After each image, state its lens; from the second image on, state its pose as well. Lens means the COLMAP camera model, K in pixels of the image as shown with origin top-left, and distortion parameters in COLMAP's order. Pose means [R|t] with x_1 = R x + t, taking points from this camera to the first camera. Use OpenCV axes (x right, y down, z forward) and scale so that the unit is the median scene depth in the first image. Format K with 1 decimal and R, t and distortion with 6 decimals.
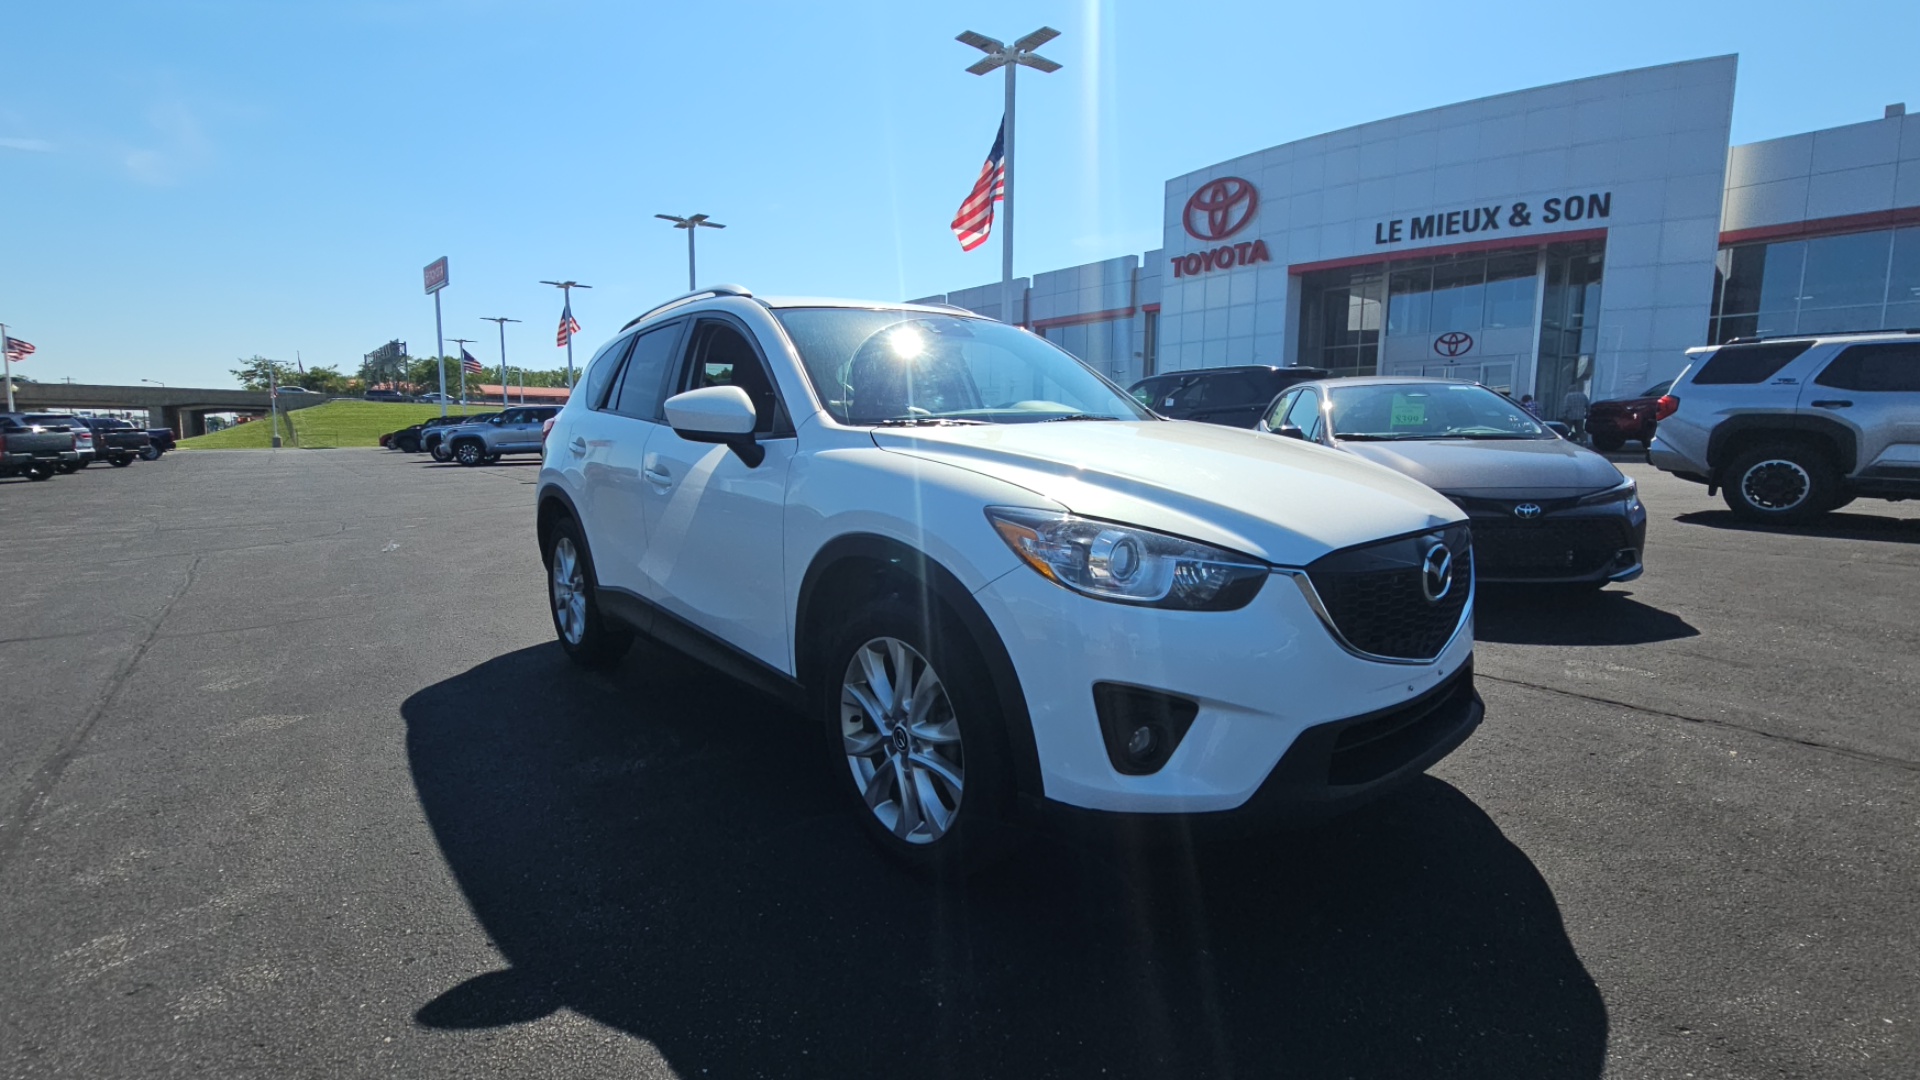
lens RADIAL K [[849.7, 0, 979.4], [0, 849.7, 545.7], [0, 0, 1]] dist [0.002821, -0.006581]
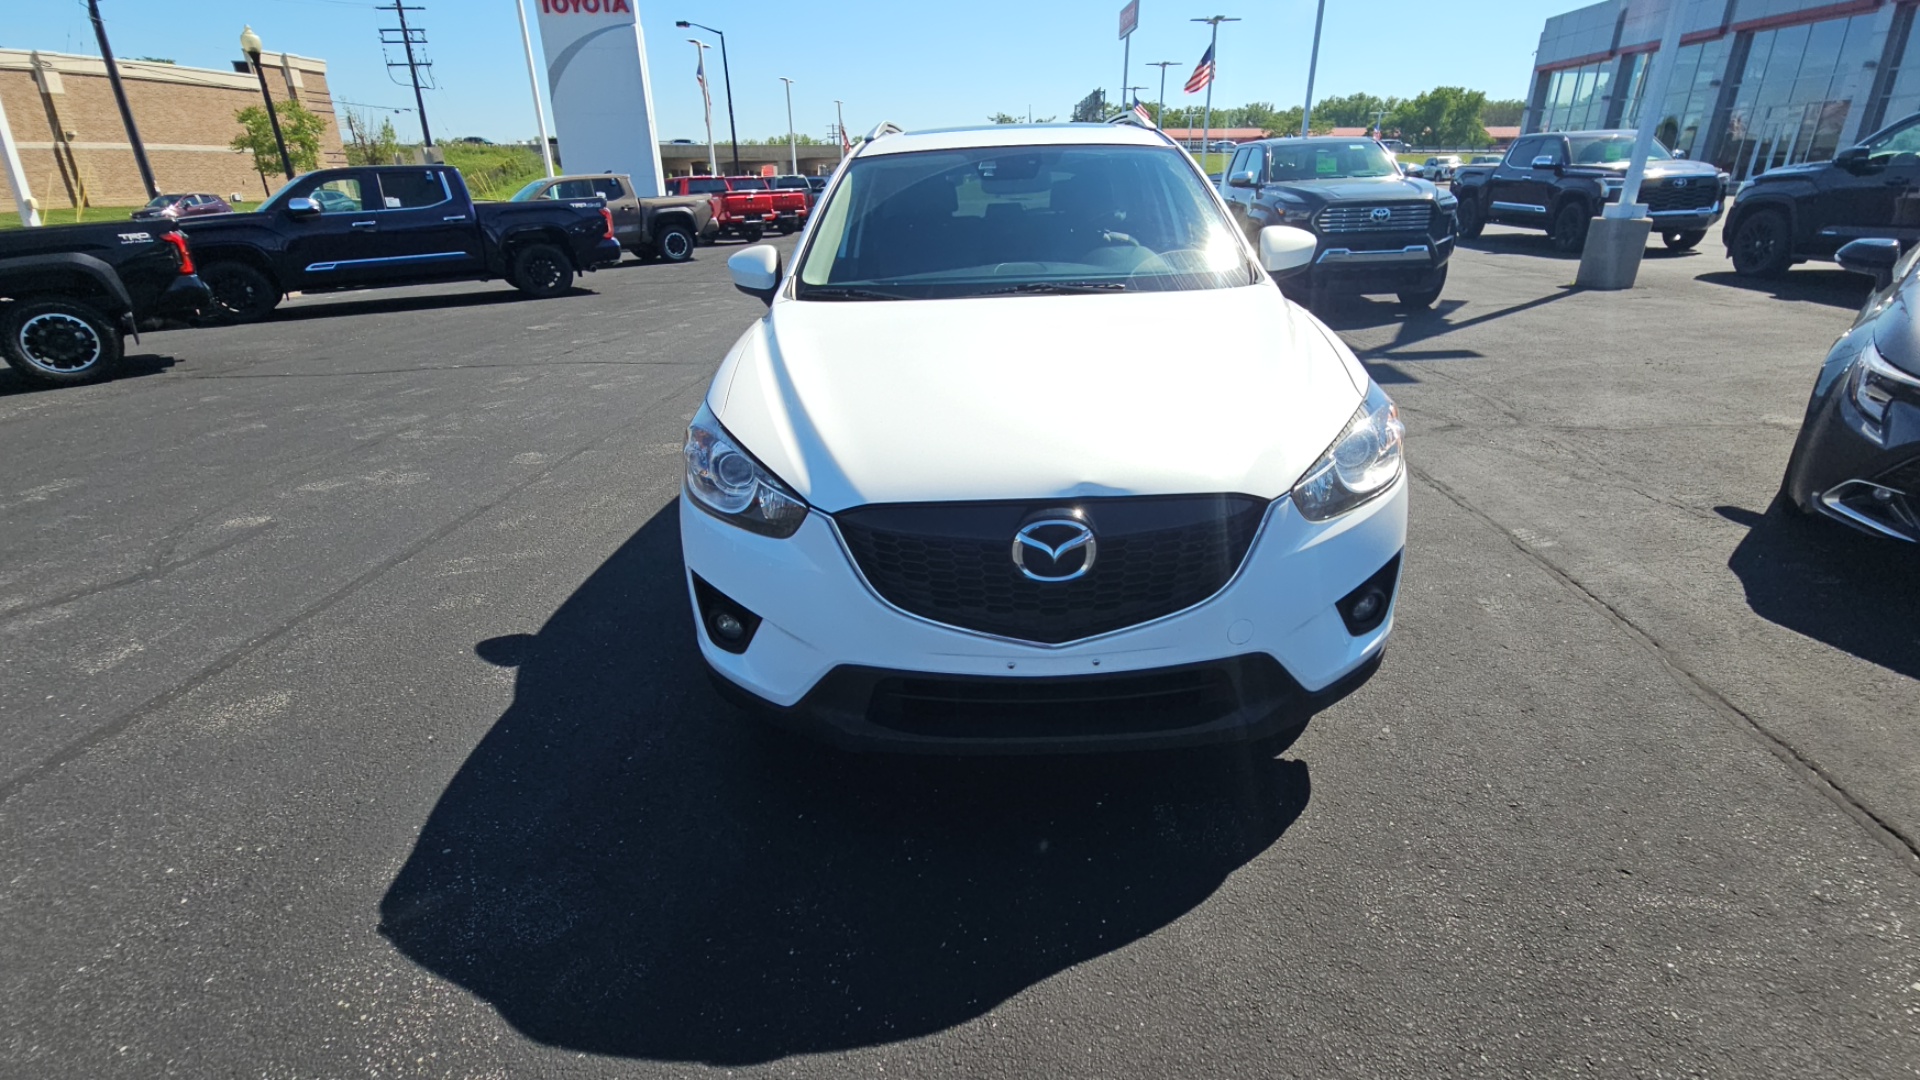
lens RADIAL K [[862.7, 0, 977.8], [0, 862.7, 549.0], [0, 0, 1]] dist [0.003956, -0.007444]
pose [[0.744434, 0.251942, -0.618339, 0.064625], [-0.073858, 0.951467, 0.298756, -0.013927], [0.663598, -0.176735, 0.726913, 0.021685]]
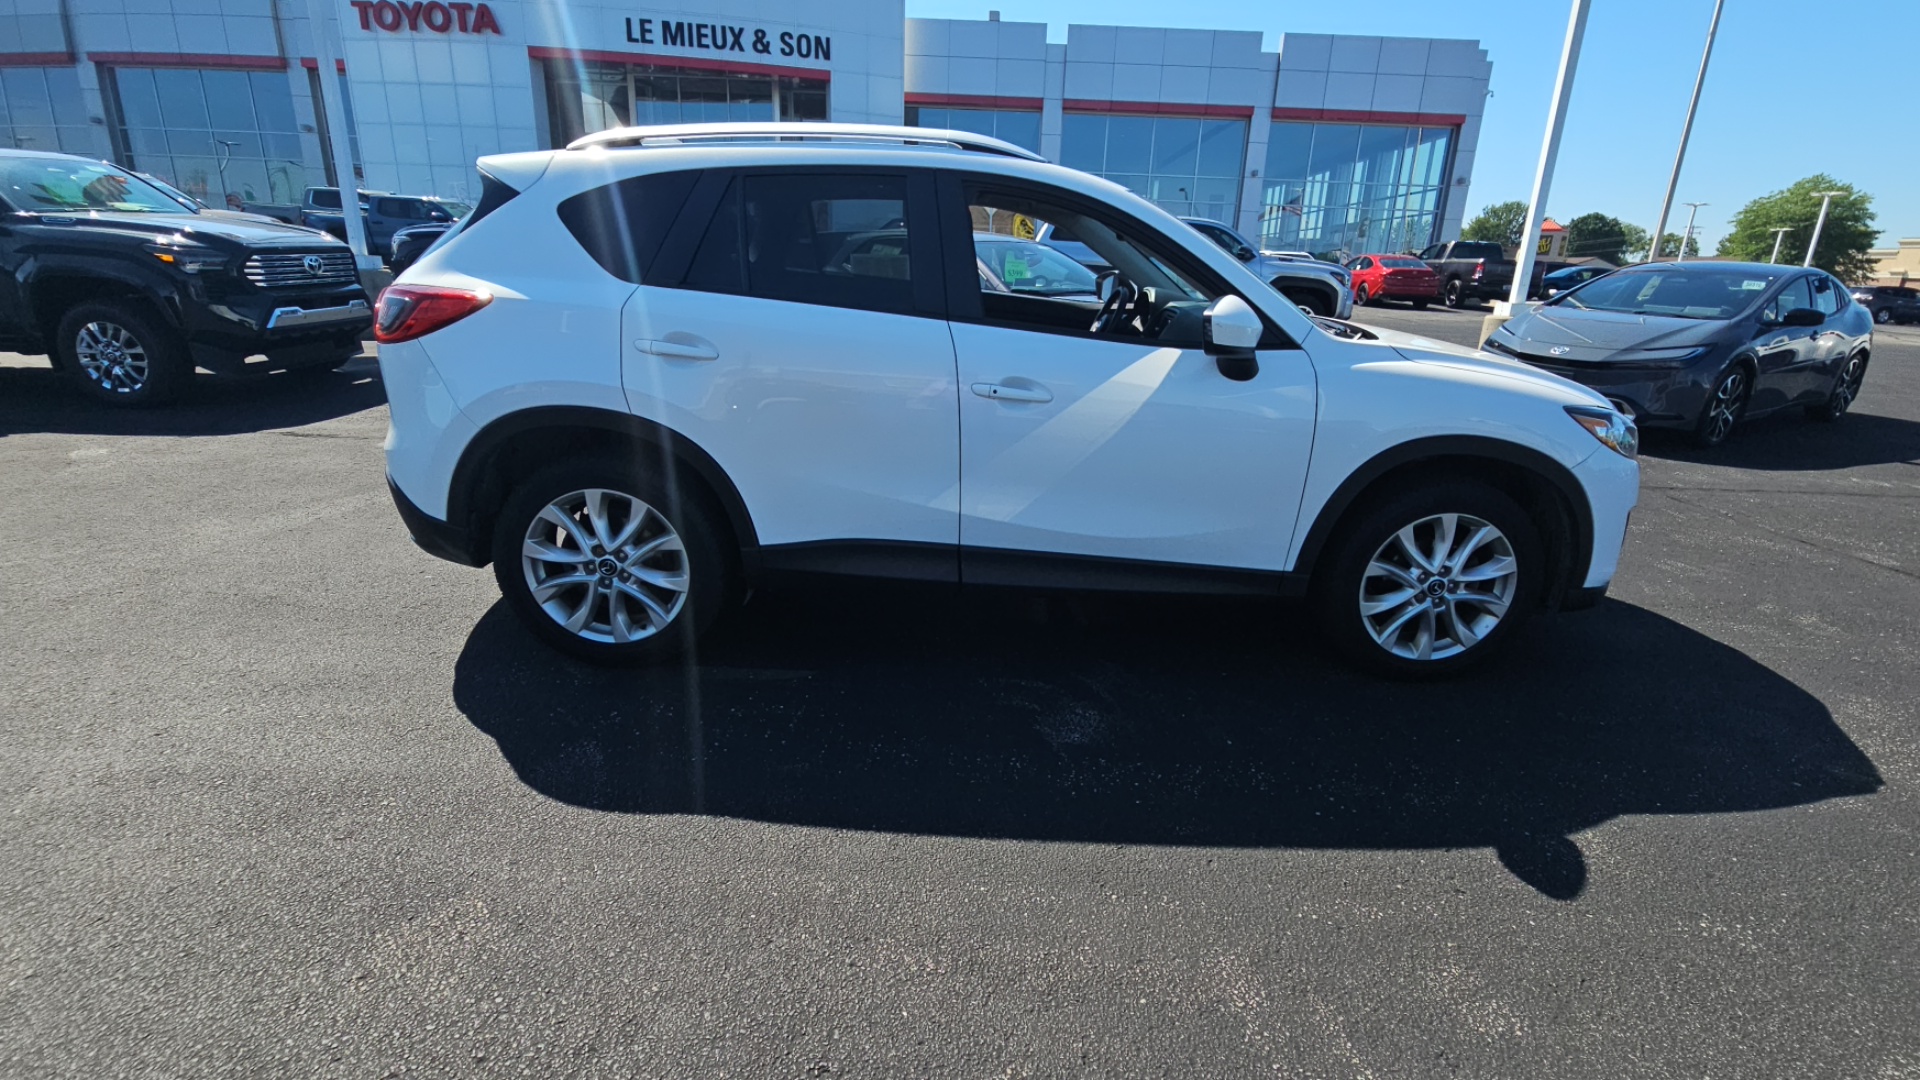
lens RADIAL K [[849.5, 0, 977.6], [0, 849.5, 549.6], [0, 0, 1]] dist [0.002043, -0.006031]
pose [[0.644506, -0.221150, 0.731918, -0.103729], [0.060570, 0.969017, 0.239453, -0.013301], [-0.762196, -0.109997, 0.637932, 0.049195]]
